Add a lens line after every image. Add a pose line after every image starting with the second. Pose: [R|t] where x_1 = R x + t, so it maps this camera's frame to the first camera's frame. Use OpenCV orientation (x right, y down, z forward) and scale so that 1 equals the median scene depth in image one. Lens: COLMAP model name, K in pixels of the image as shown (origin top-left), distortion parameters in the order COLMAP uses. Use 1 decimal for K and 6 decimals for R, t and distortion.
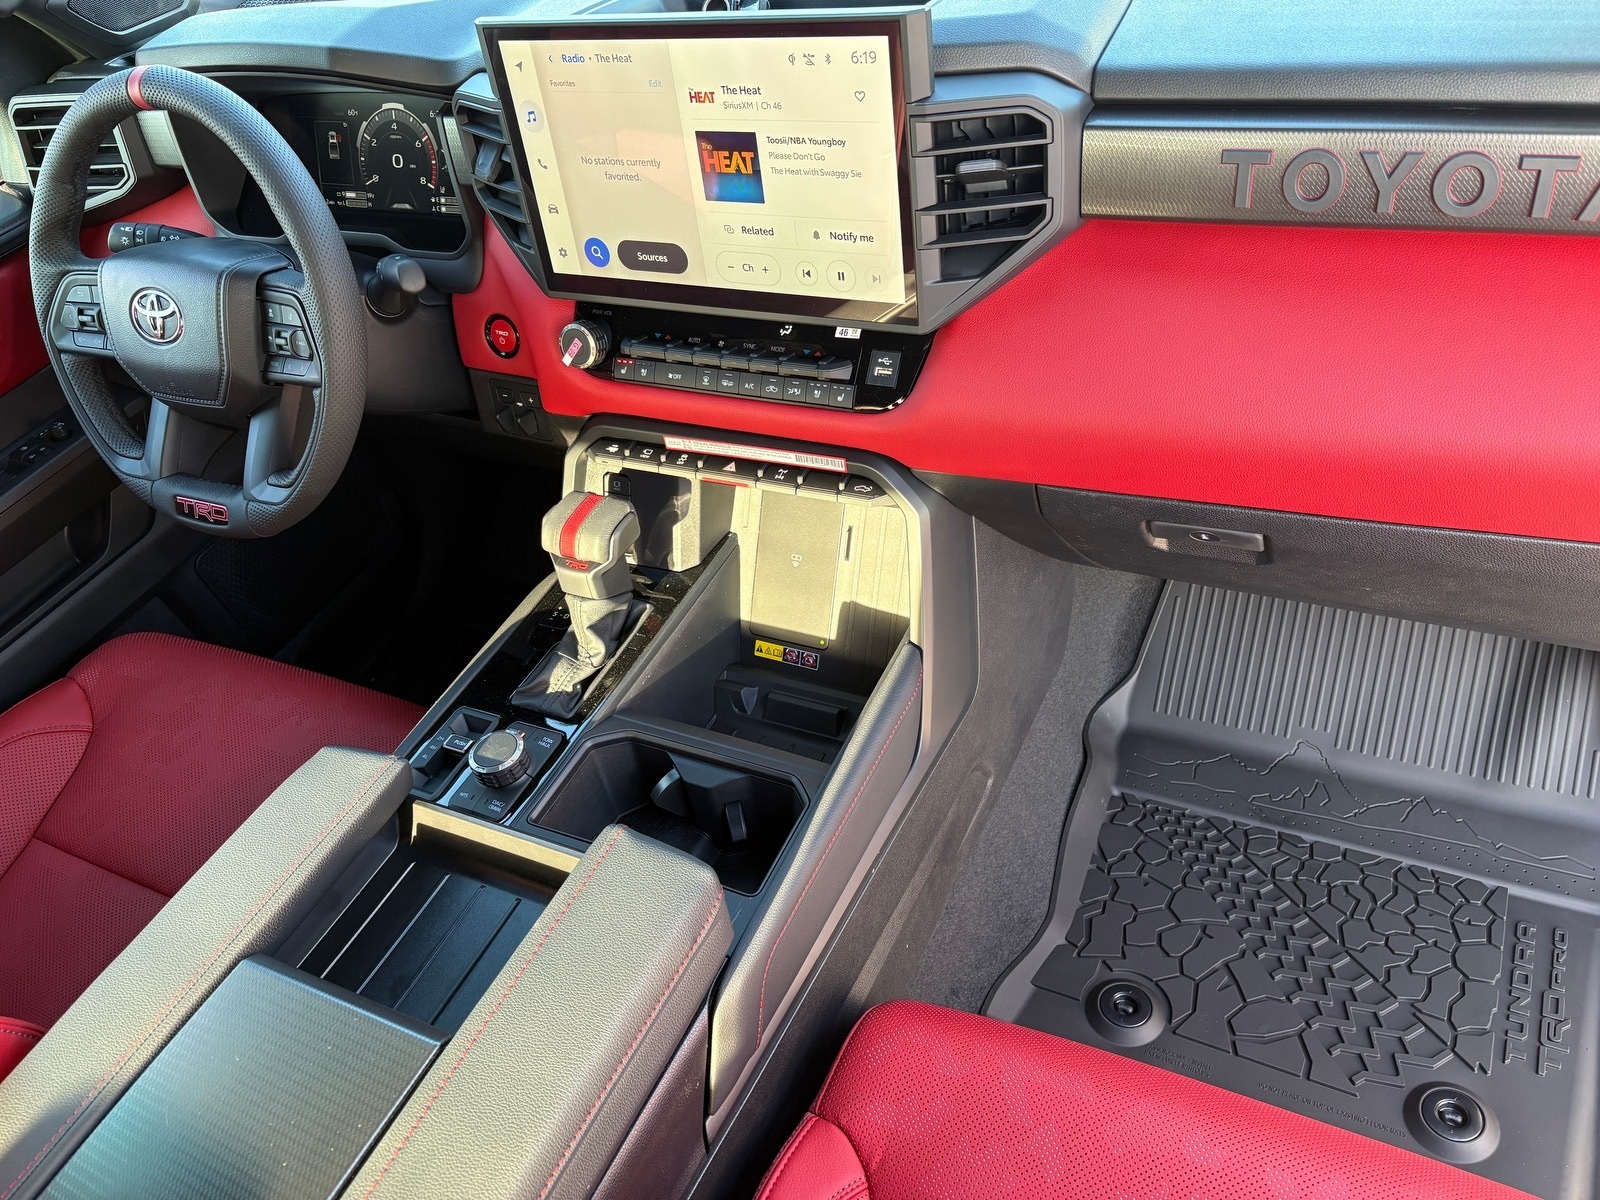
lens RADIAL K [[1251.4, 0, 800.0], [0, 1251.4, 600.0], [0, 0, 1]] dist [0.001719, 0.001043]
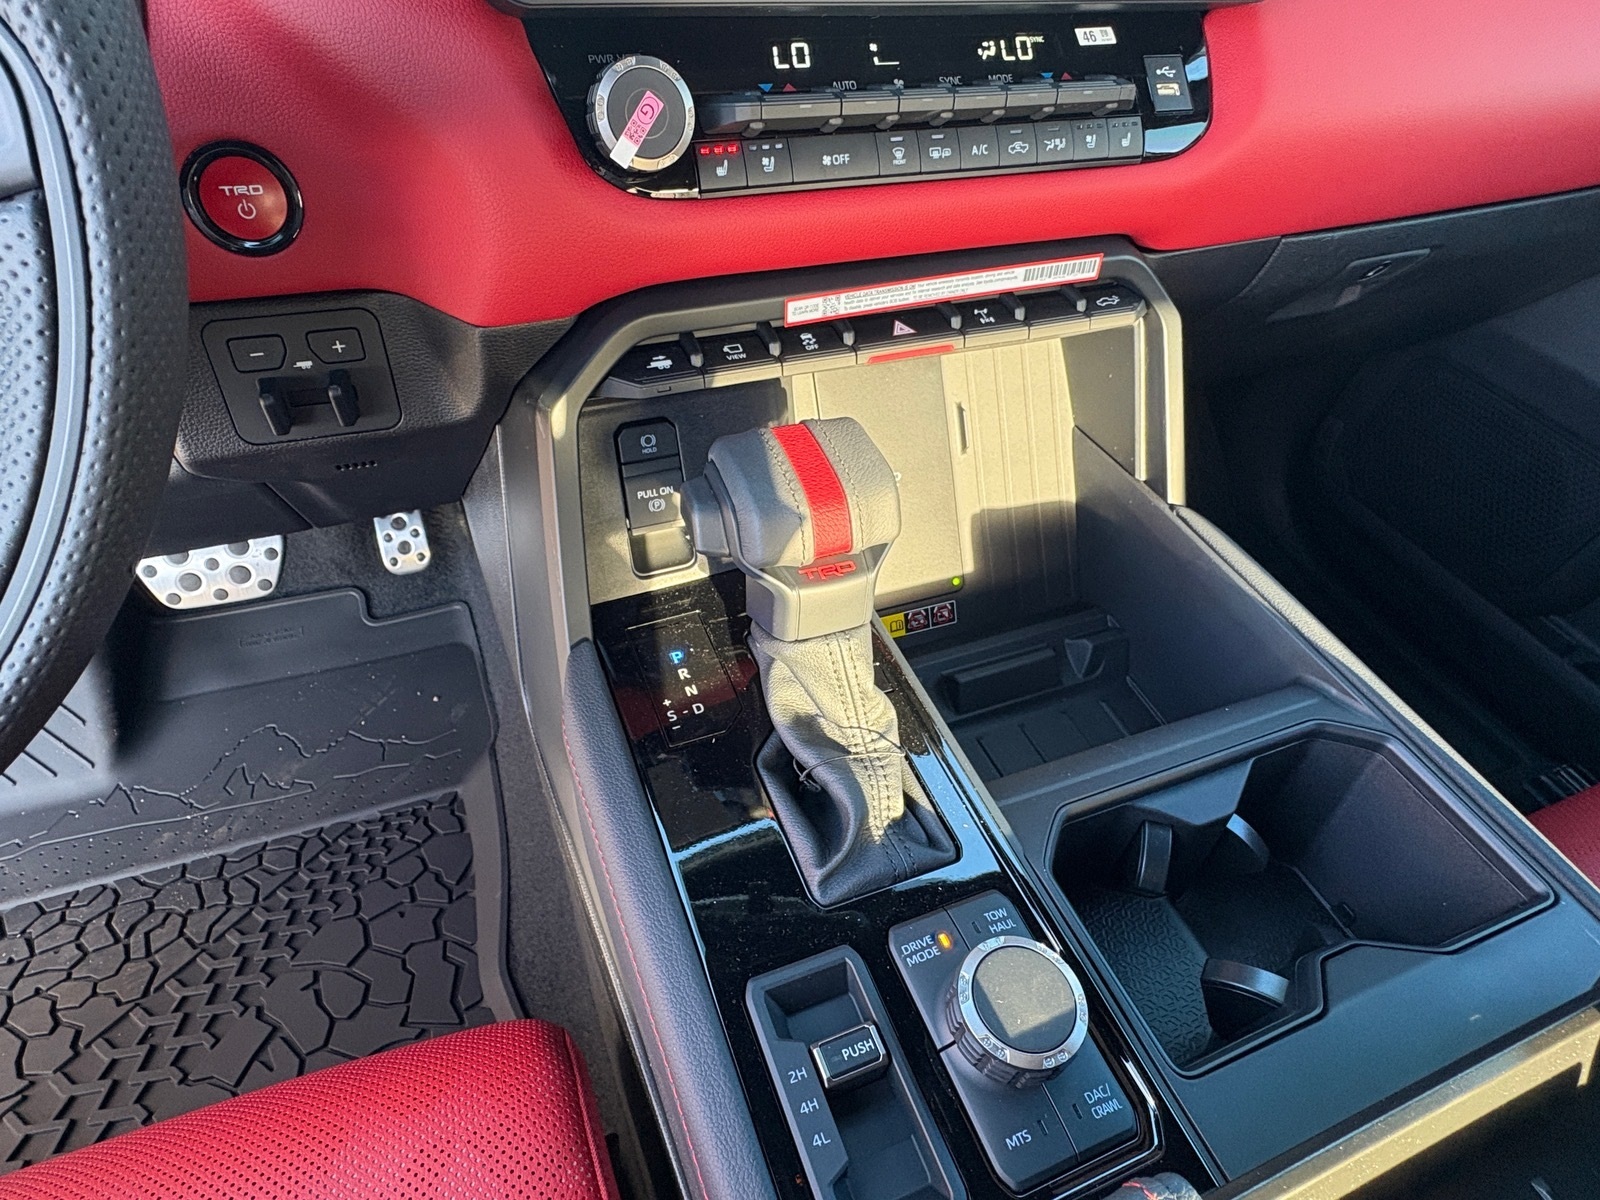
lens RADIAL K [[869.0, 0, 800.0], [0, 869.0, 600.0], [0, 0, 1]] dist [-0.000976, -0.000035]
pose [[0.645093, -0.378118, 0.663989, -0.342870], [0.354329, 0.917930, 0.178484, -0.066207], [-0.676983, 0.120132, 0.726128, 0.631465]]
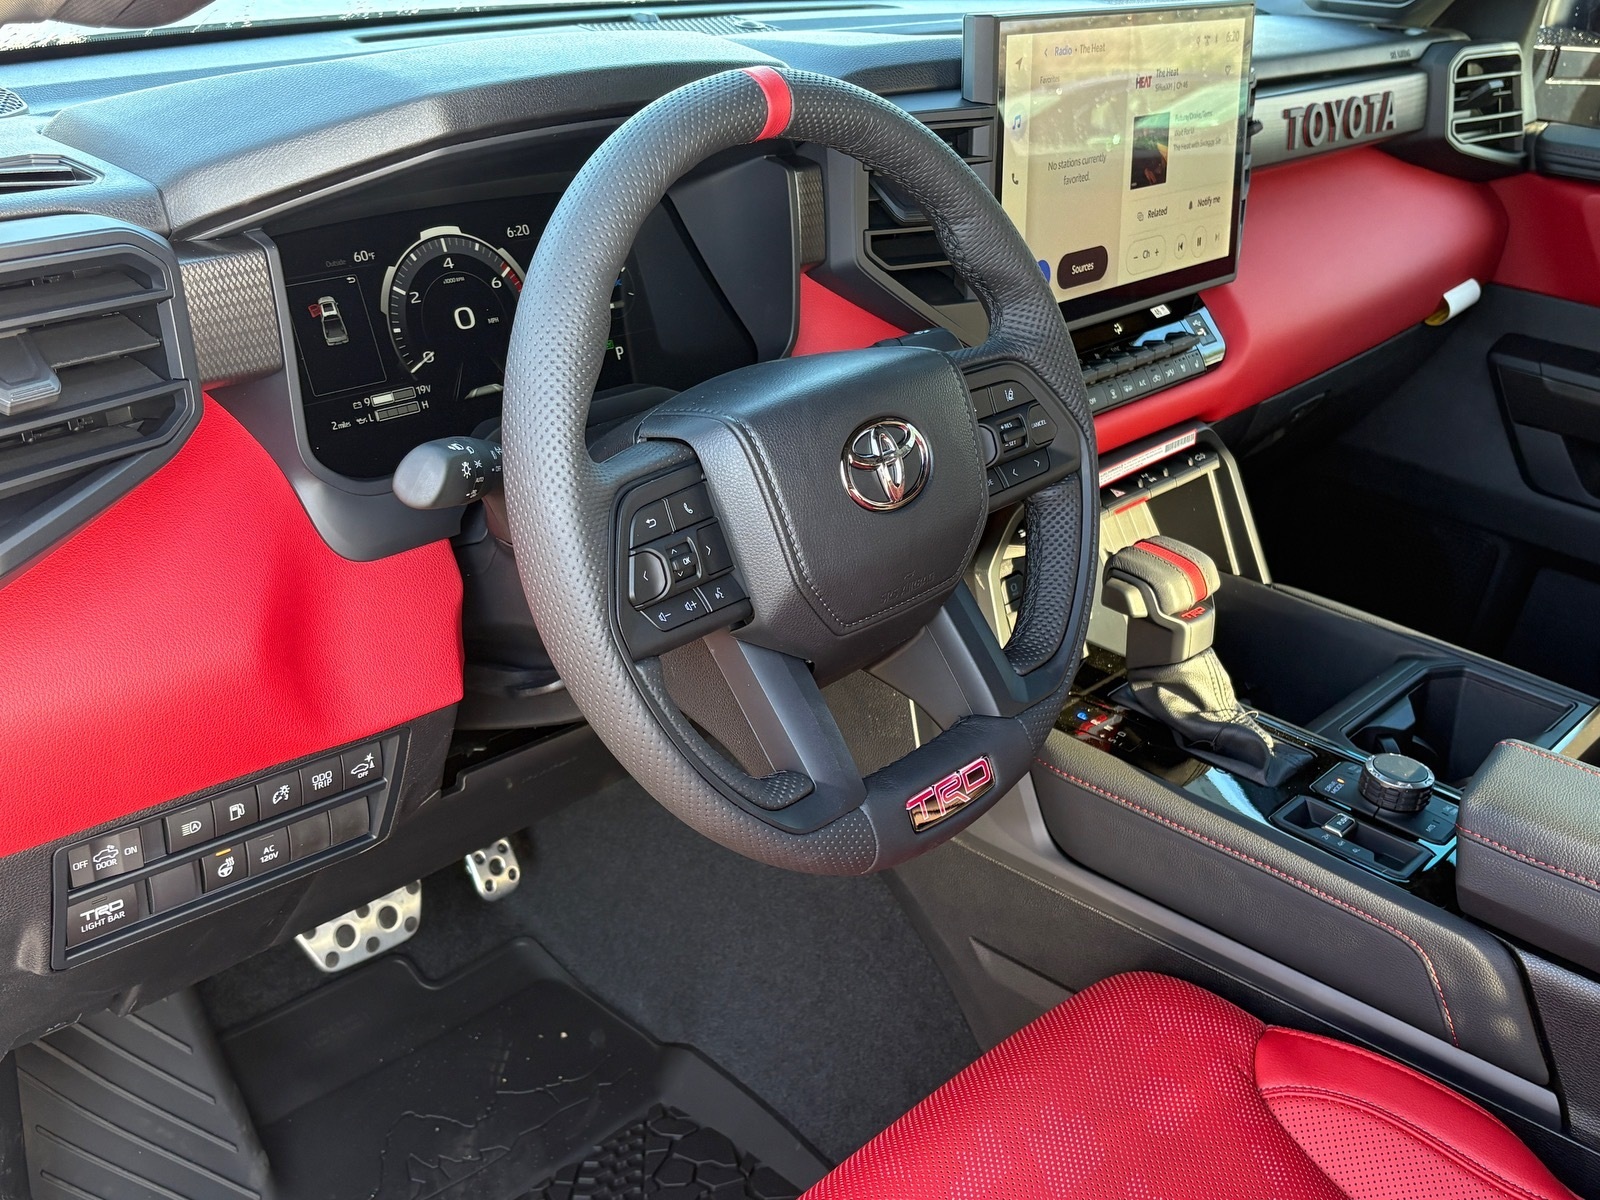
lens RADIAL K [[1673.9, 0, 800.0], [0, 1673.9, 600.0], [0, 0, 1]] dist [0.010346, -0.002775]
pose [[0.246523, -0.241769, 0.938496, -1.066284], [0.549903, 0.832293, 0.069962, -0.211946], [-0.798018, 0.498835, 0.338129, 0.683930]]
